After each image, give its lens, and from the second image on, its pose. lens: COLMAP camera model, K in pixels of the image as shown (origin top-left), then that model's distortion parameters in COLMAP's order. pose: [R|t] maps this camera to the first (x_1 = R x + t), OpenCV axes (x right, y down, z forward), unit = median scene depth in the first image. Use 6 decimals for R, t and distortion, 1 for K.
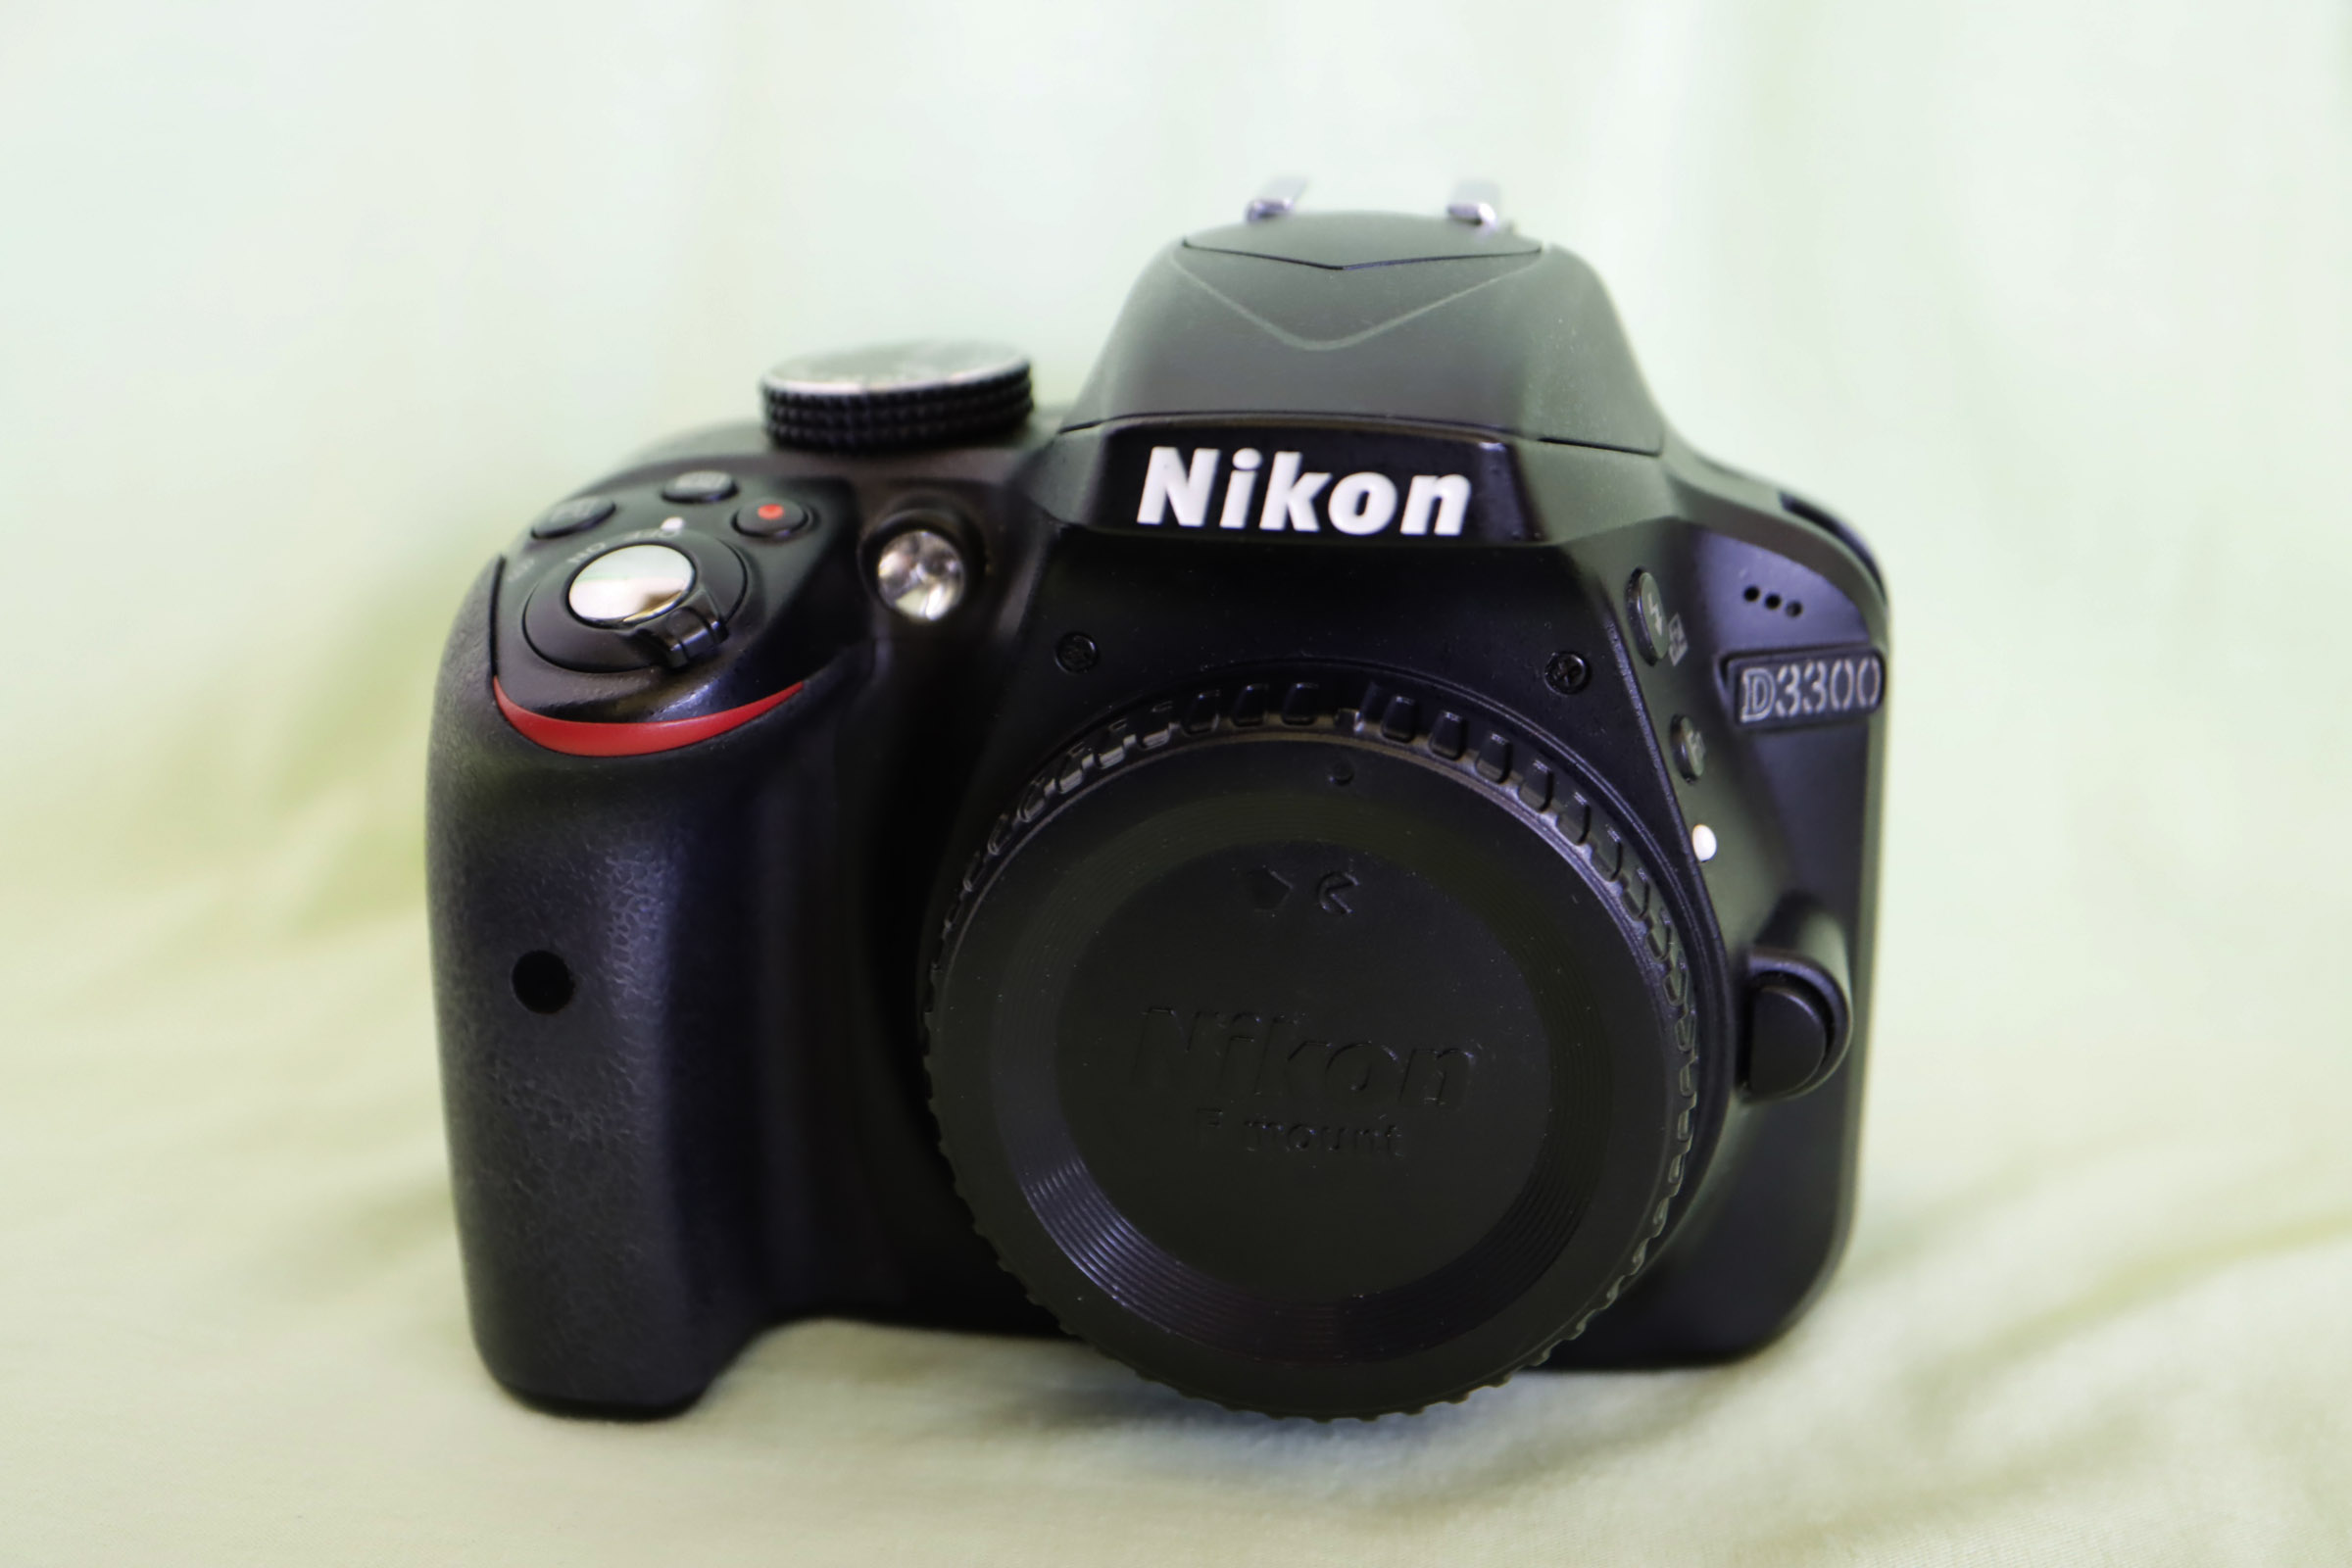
lens RADIAL K [[2954.0, 0, 1176.0], [0, 2954.0, 784.0], [0, 0, 1]] dist [-0.022457, -0.024218]
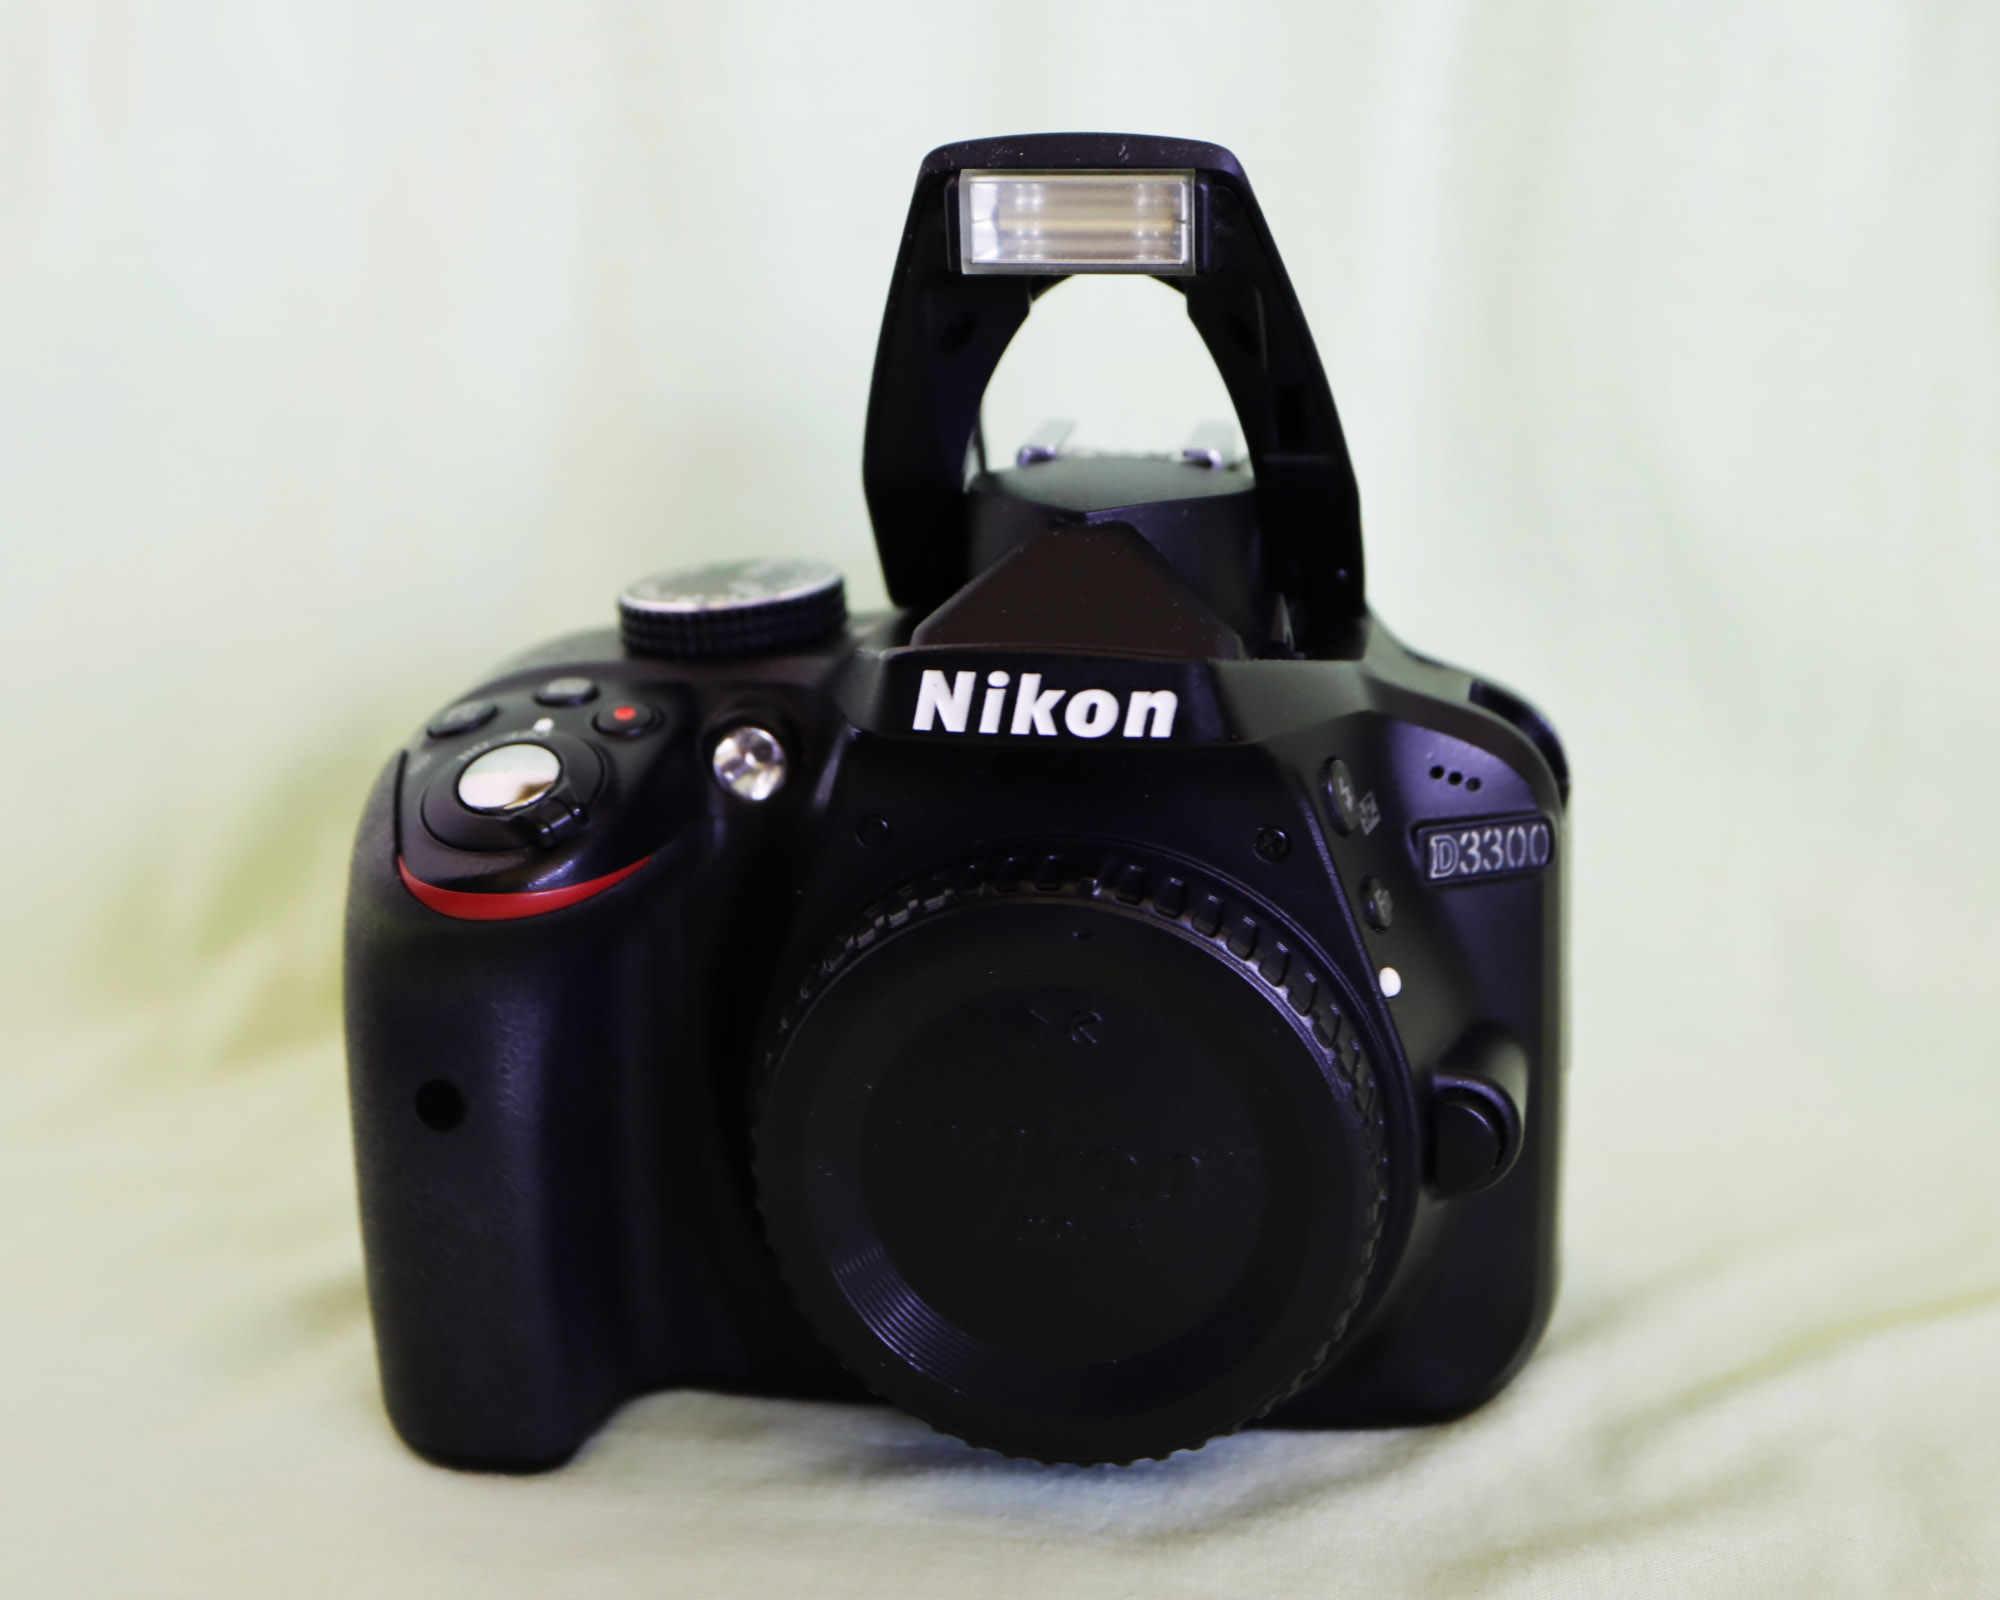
lens RADIAL K [[3097.1, 0, 1000.0], [0, 3097.1, 800.0], [0, 0, 1]] dist [0.029117, -0.987049]
pose [[0.999222, -0.012798, -0.037295, 0.065176], [0.011819, 0.999582, -0.026369, -0.022353], [0.037617, 0.025908, 0.998956, -0.268218]]
